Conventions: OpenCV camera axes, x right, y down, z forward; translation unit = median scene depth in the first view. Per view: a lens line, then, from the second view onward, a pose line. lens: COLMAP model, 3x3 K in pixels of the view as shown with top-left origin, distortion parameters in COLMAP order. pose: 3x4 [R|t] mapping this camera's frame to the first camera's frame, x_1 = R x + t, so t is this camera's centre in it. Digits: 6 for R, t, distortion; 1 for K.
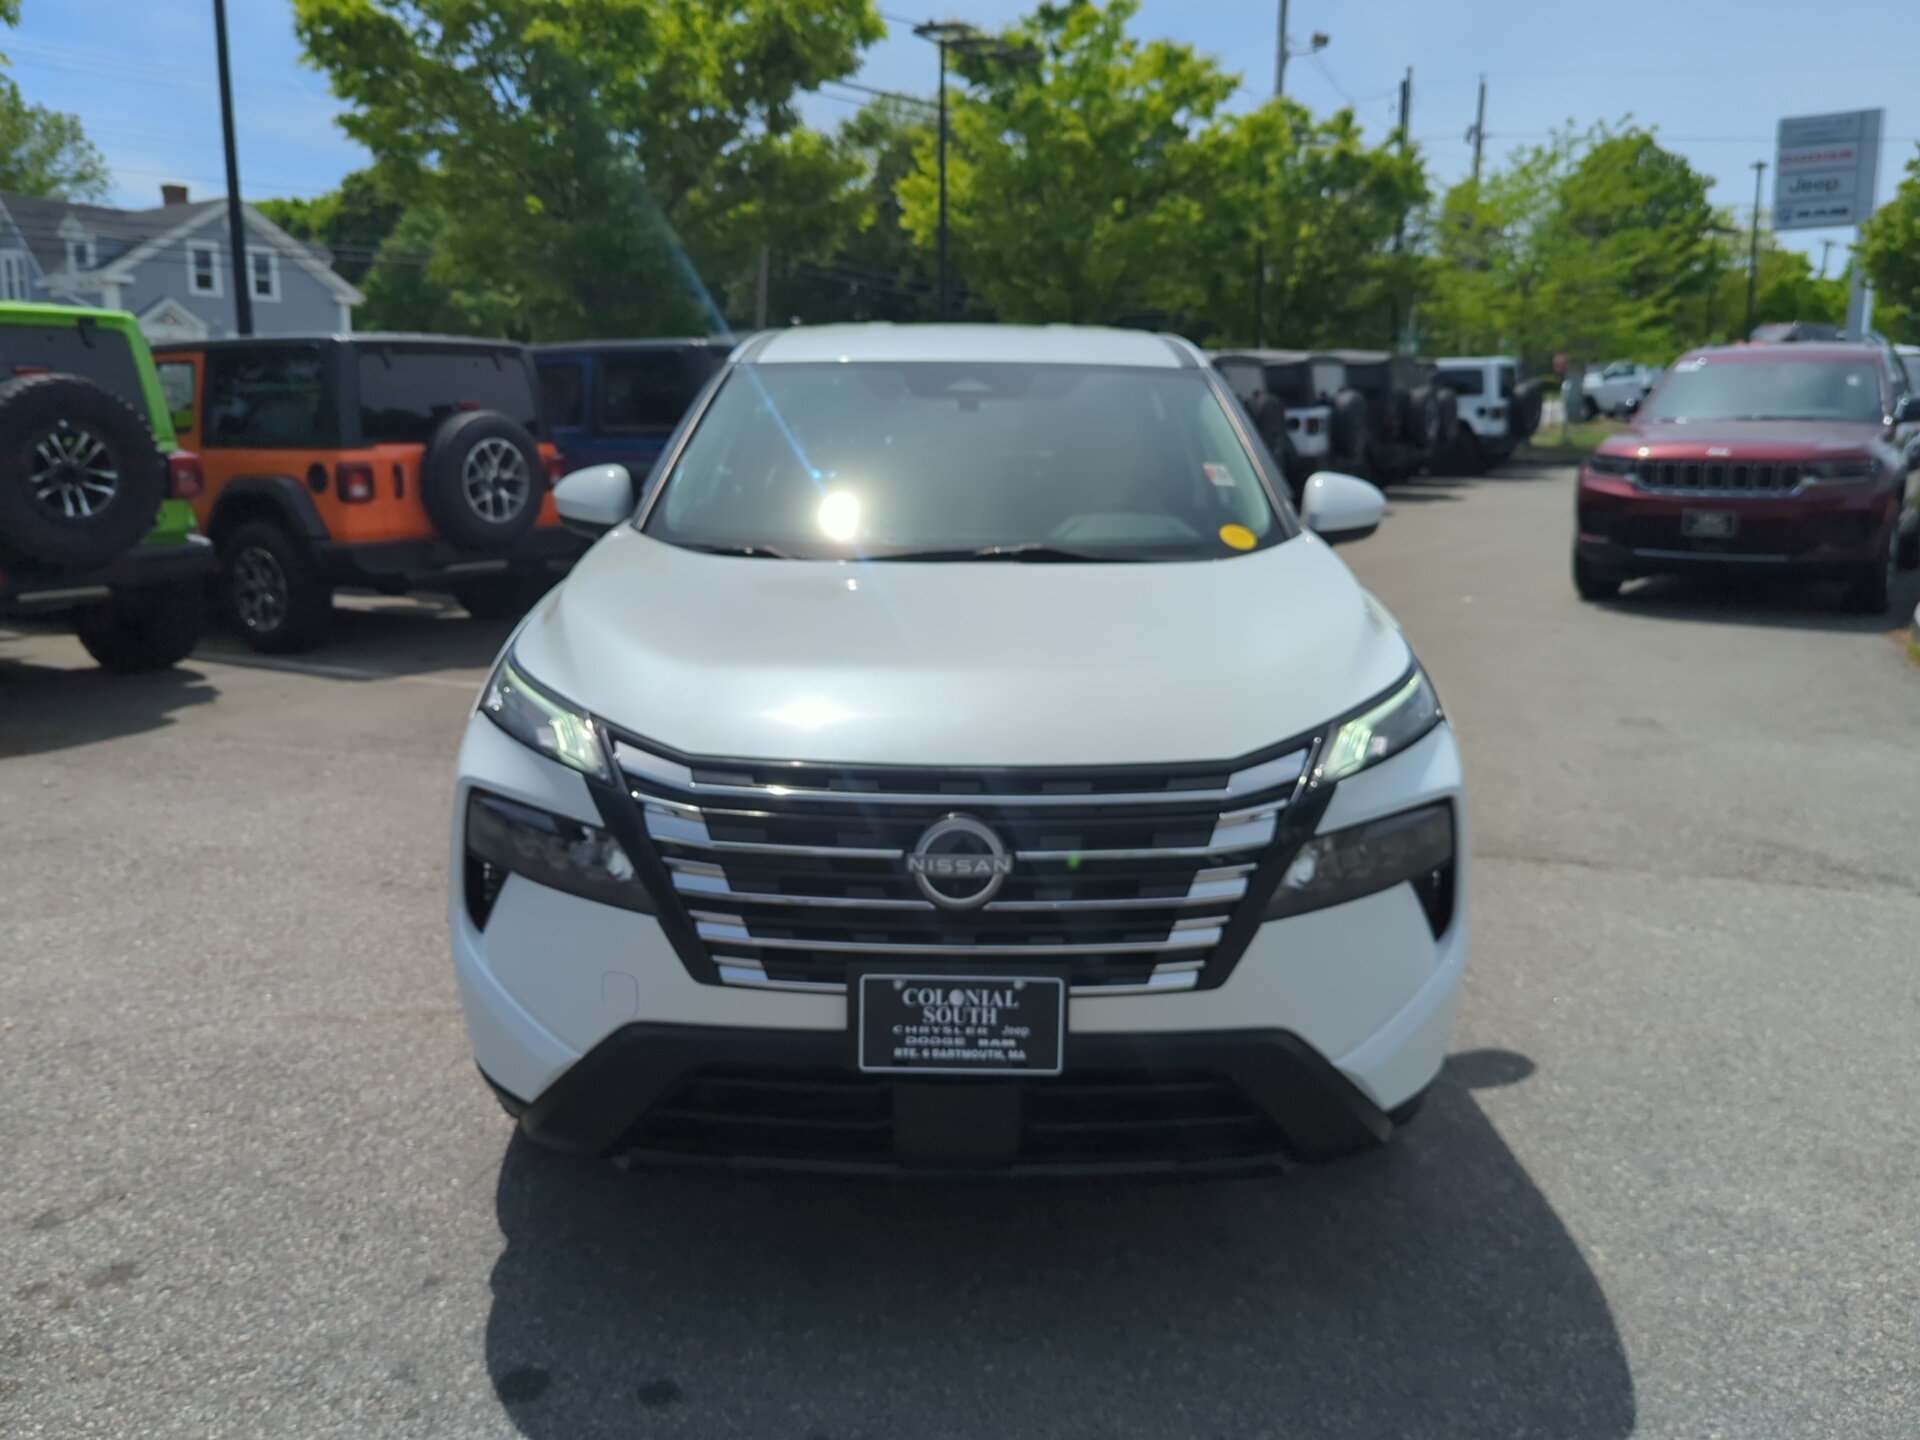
lens RADIAL K [[1554.2, 0, 961.0], [0, 1554.2, 701.5], [0, 0, 1]] dist [0.068229, -0.070150]
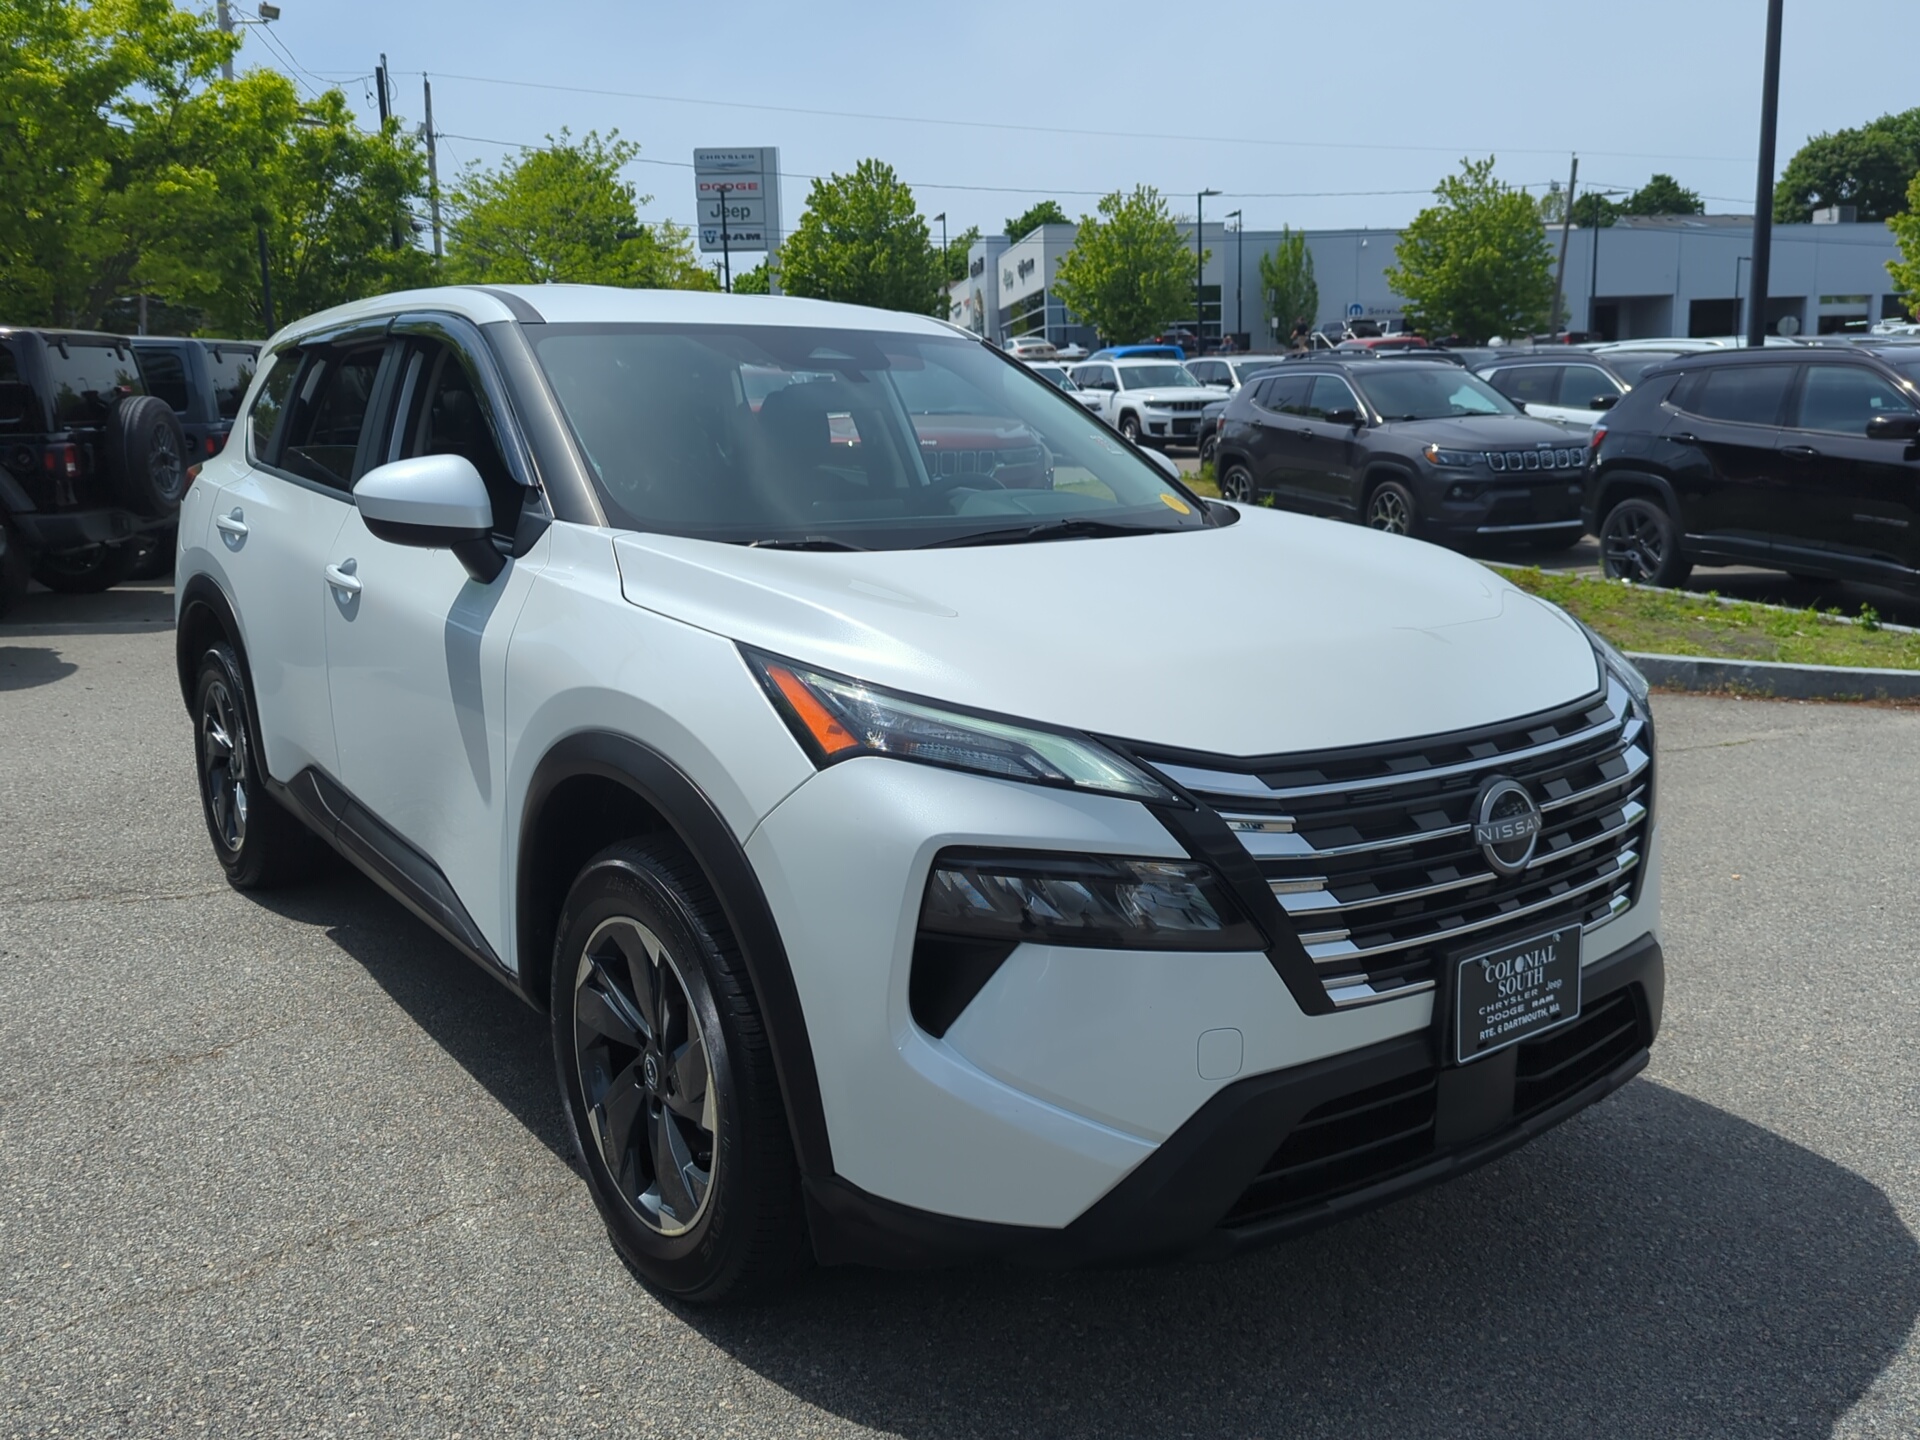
lens RADIAL K [[1563.8, 0, 969.4], [0, 1563.8, 711.3], [0, 0, 1]] dist [0.059196, -0.059360]
pose [[0.791145, -0.122995, 0.599135, -0.828394], [0.121958, 0.991624, 0.042525, -0.047980], [-0.599347, 0.039425, 0.799518, 0.411605]]
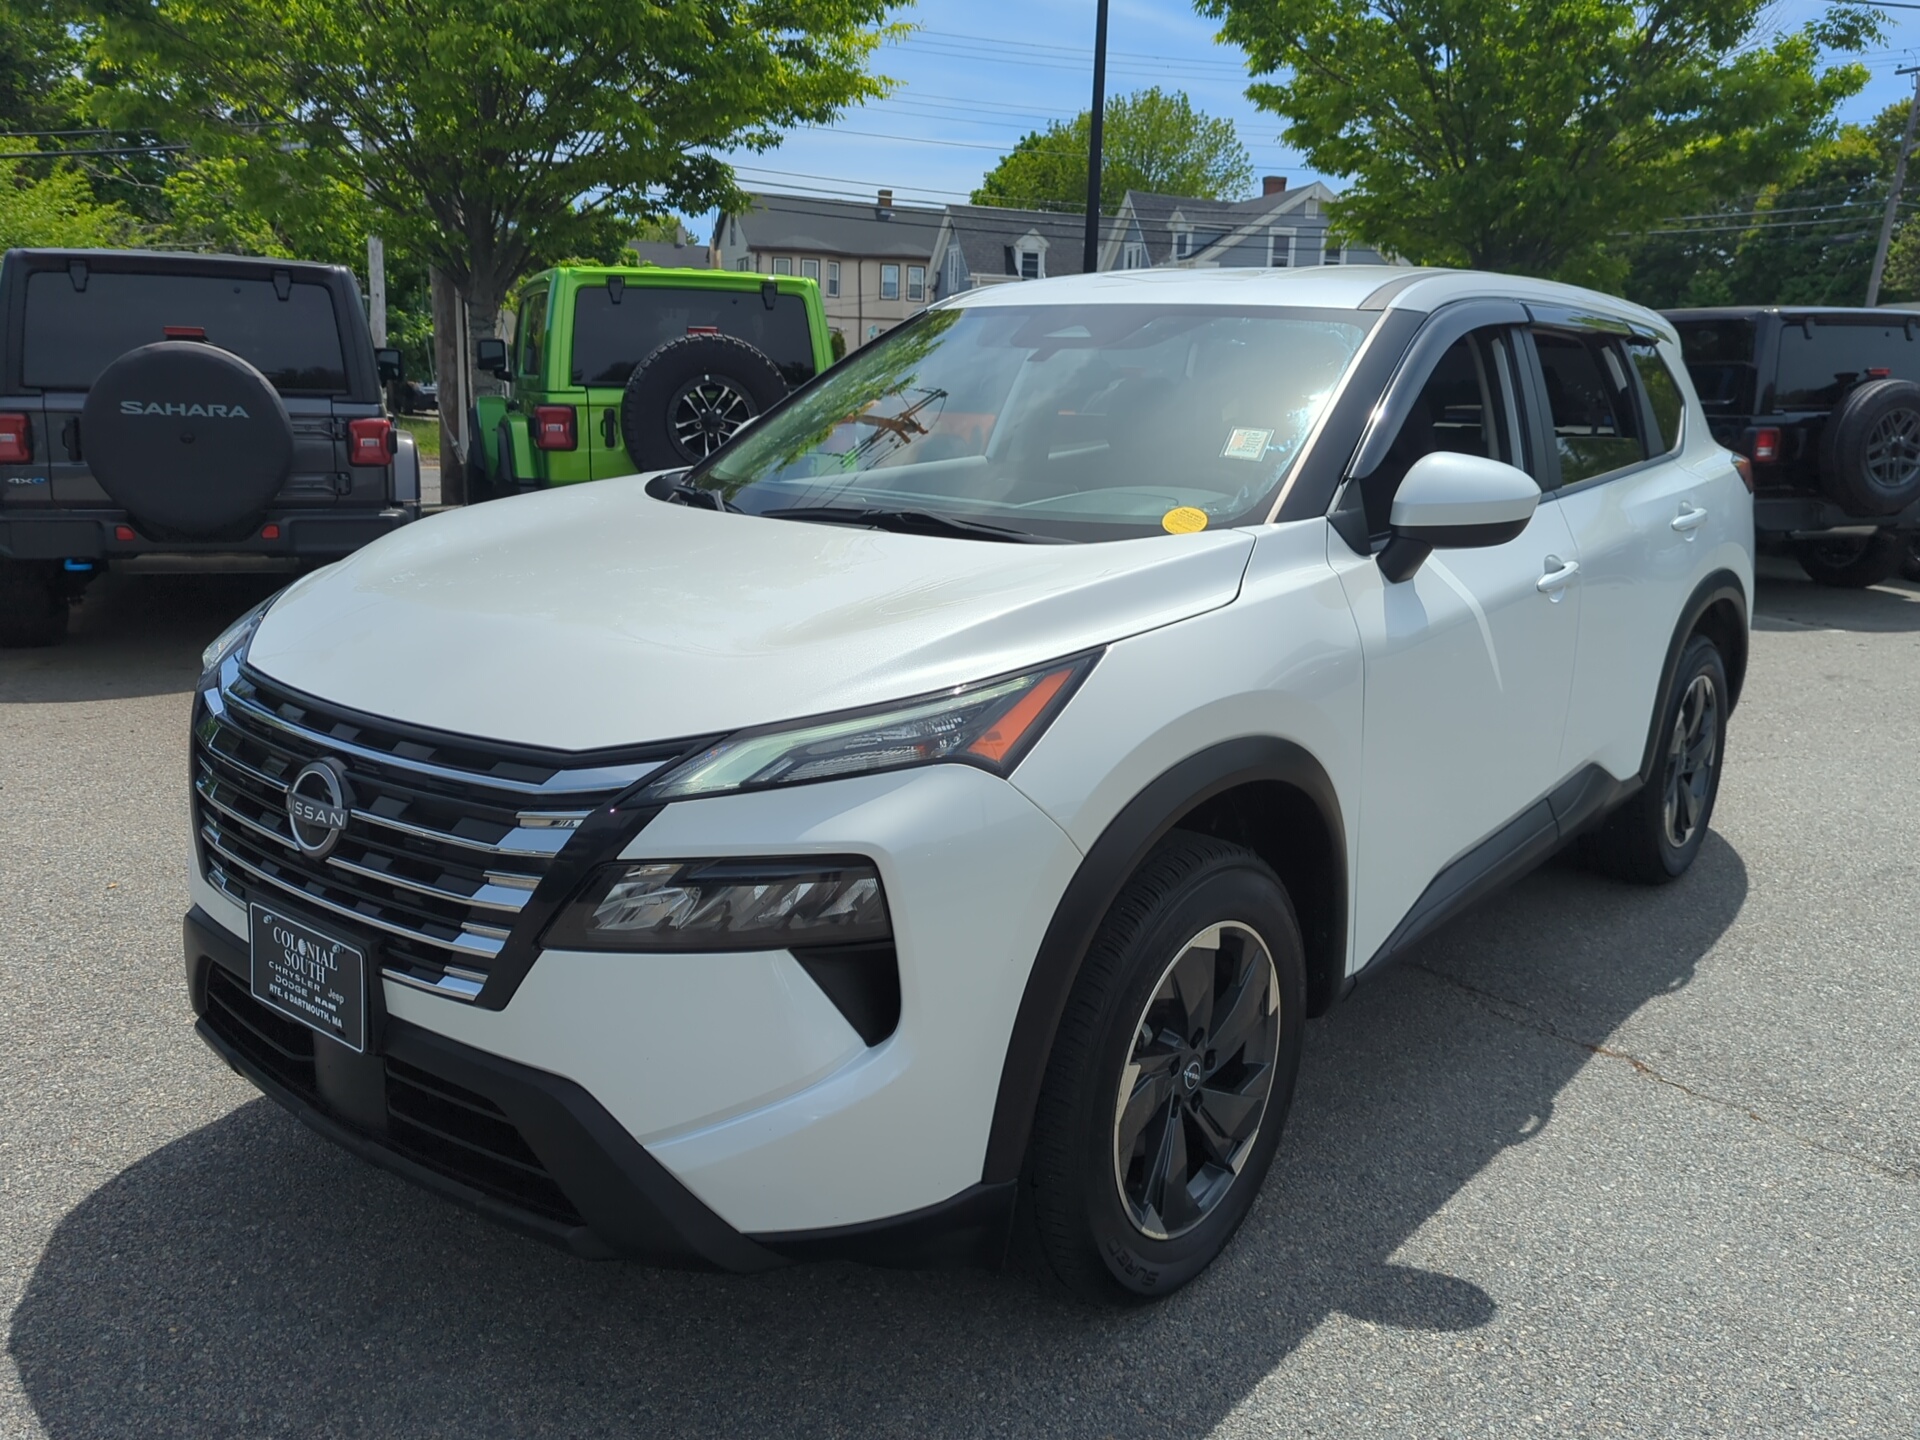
lens RADIAL K [[1563.8, 0, 963.8], [0, 1563.8, 723.1], [0, 0, 1]] dist [0.059196, -0.059360]
pose [[0.775755, 0.148725, -0.613258, 0.875911], [-0.133872, 0.988496, 0.070382, -0.067473], [0.616670, 0.027499, 0.786741, 0.477919]]
